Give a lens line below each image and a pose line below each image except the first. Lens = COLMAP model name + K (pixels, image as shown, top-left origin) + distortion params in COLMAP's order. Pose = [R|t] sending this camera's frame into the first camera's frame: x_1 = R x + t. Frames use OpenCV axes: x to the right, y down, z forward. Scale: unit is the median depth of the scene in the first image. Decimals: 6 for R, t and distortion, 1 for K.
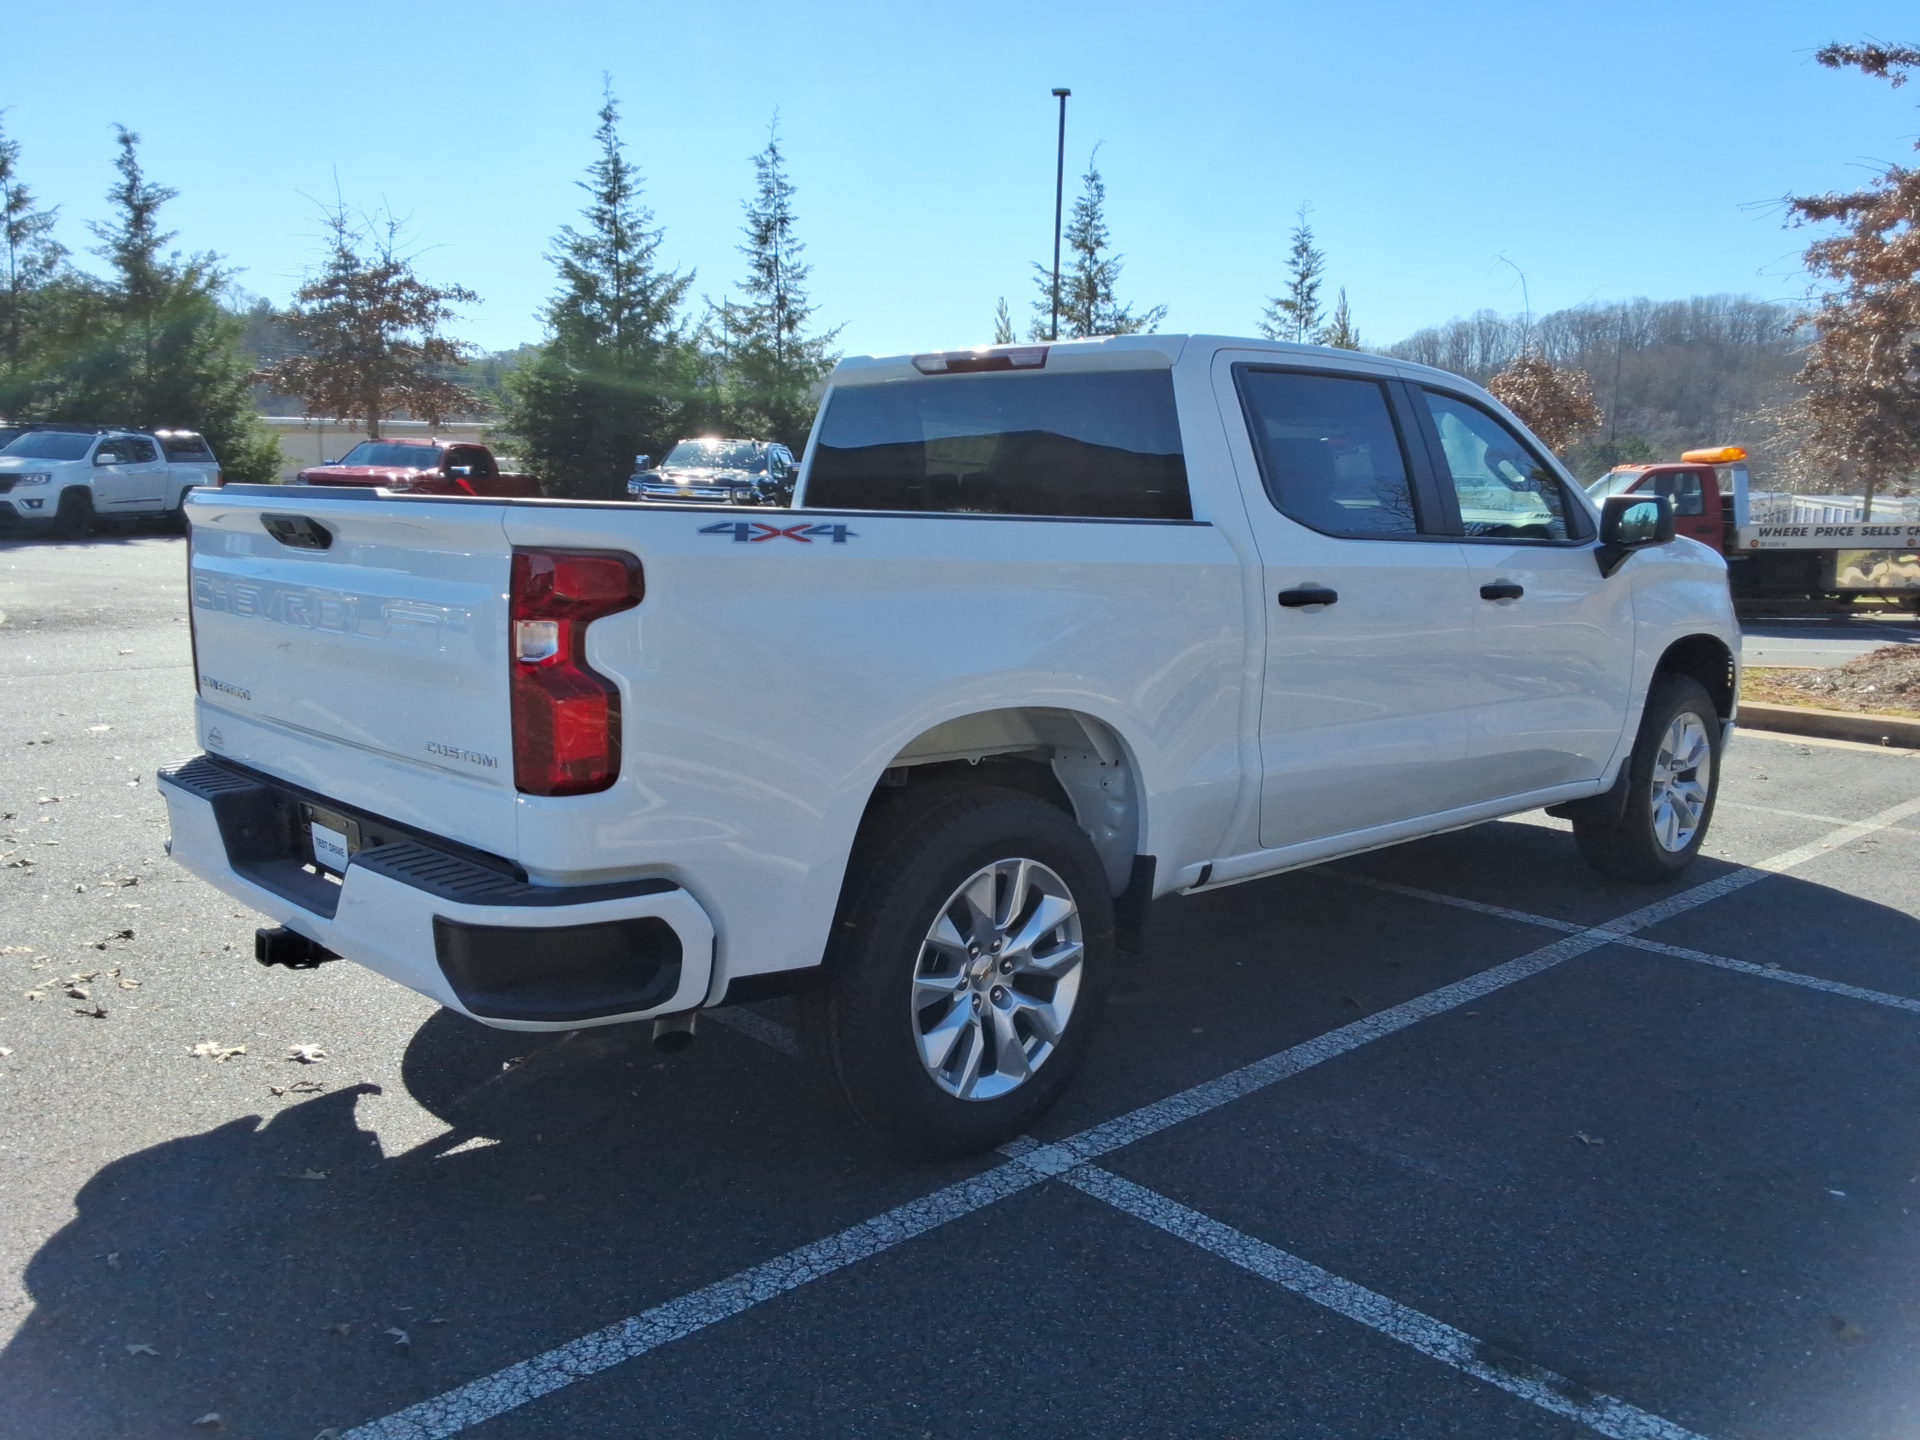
lens RADIAL K [[1534.4, 0, 967.9], [0, 1534.4, 711.1], [0, 0, 1]] dist [0.111292, -0.166240]
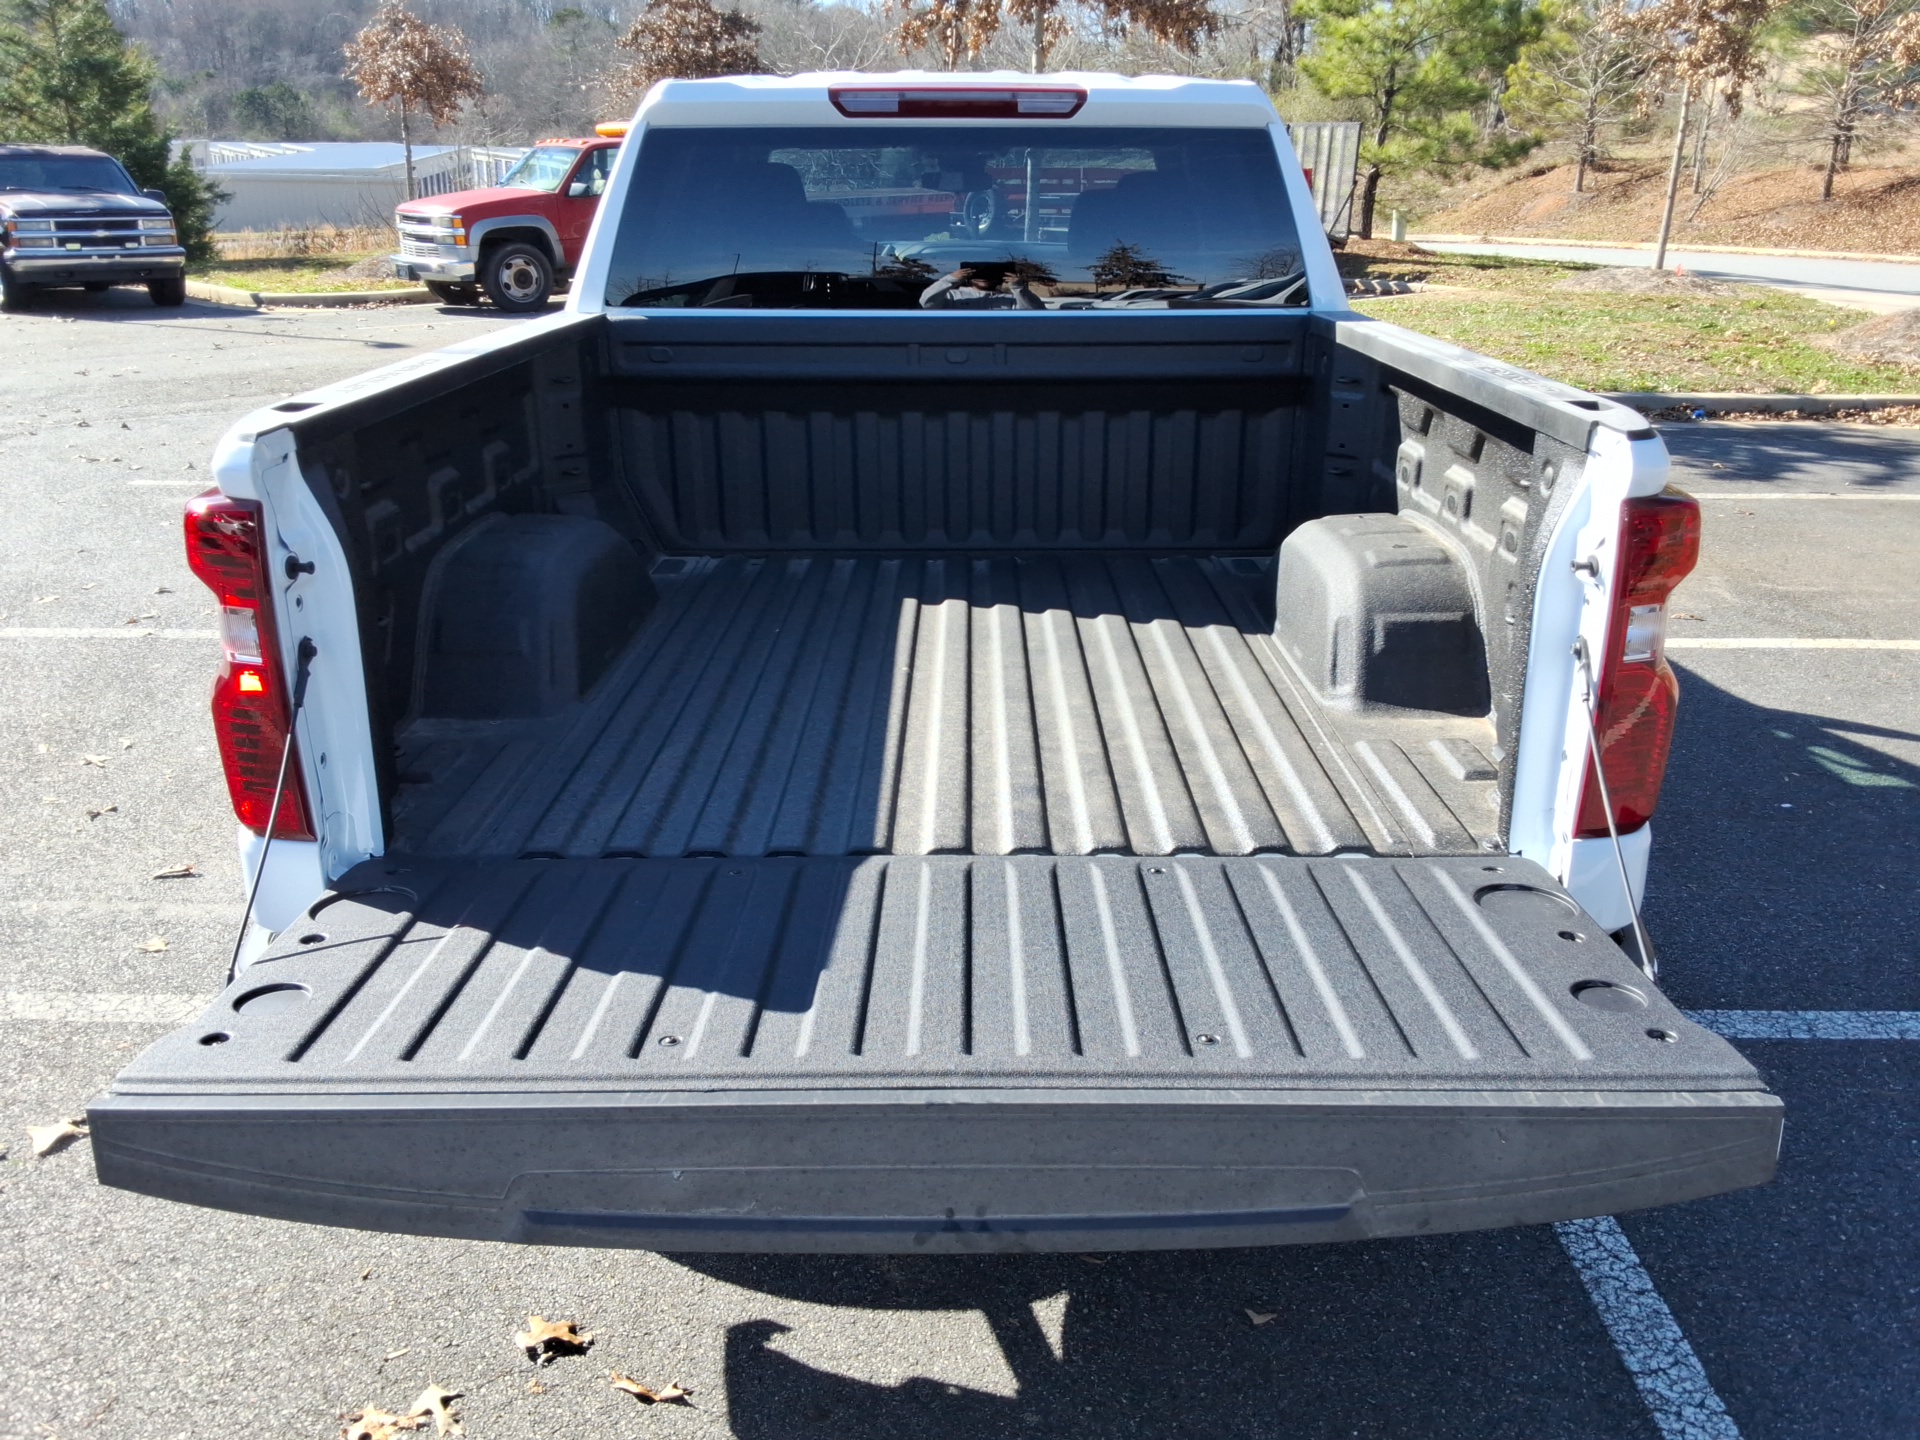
lens RADIAL K [[1534.4, 0, 973.6], [0, 1534.4, 699.6], [0, 0, 1]] dist [0.111292, -0.166240]
pose [[0.696633, -0.253853, 0.671014, -0.105709], [0.113099, 0.962470, 0.246698, -0.024198], [-0.708456, -0.095967, 0.699200, 0.078483]]
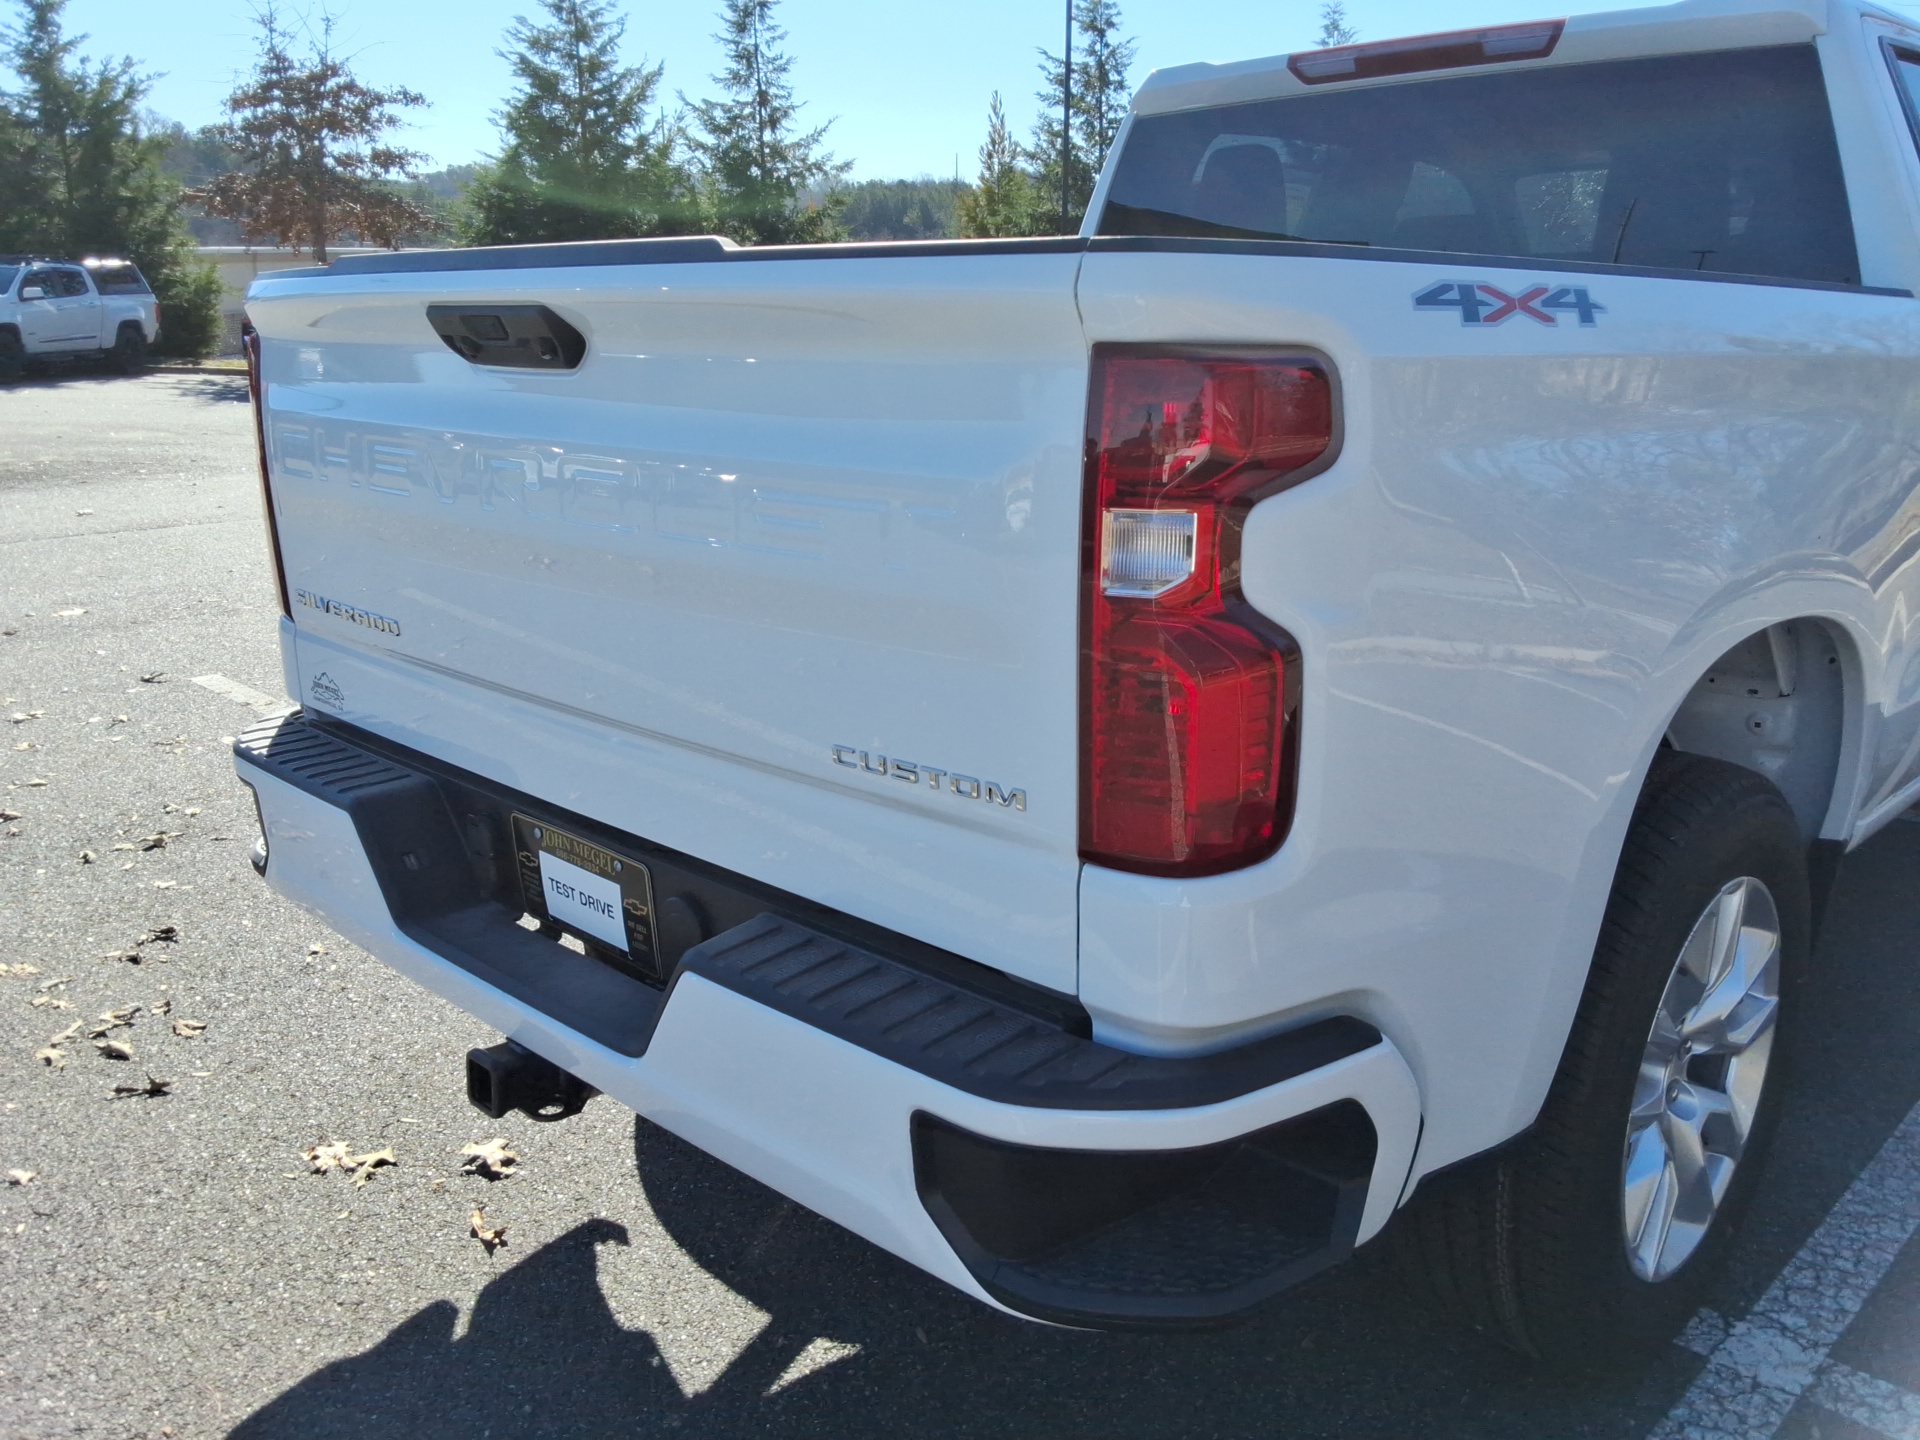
lens RADIAL K [[1534.4, 0, 962.6], [0, 1534.4, 705.2], [0, 0, 1]] dist [0.111292, -0.166240]
pose [[0.999355, -0.028673, 0.021633, -0.037831], [0.026211, 0.993959, 0.106578, -0.005505], [-0.024558, -0.105942, 0.994069, 0.059208]]
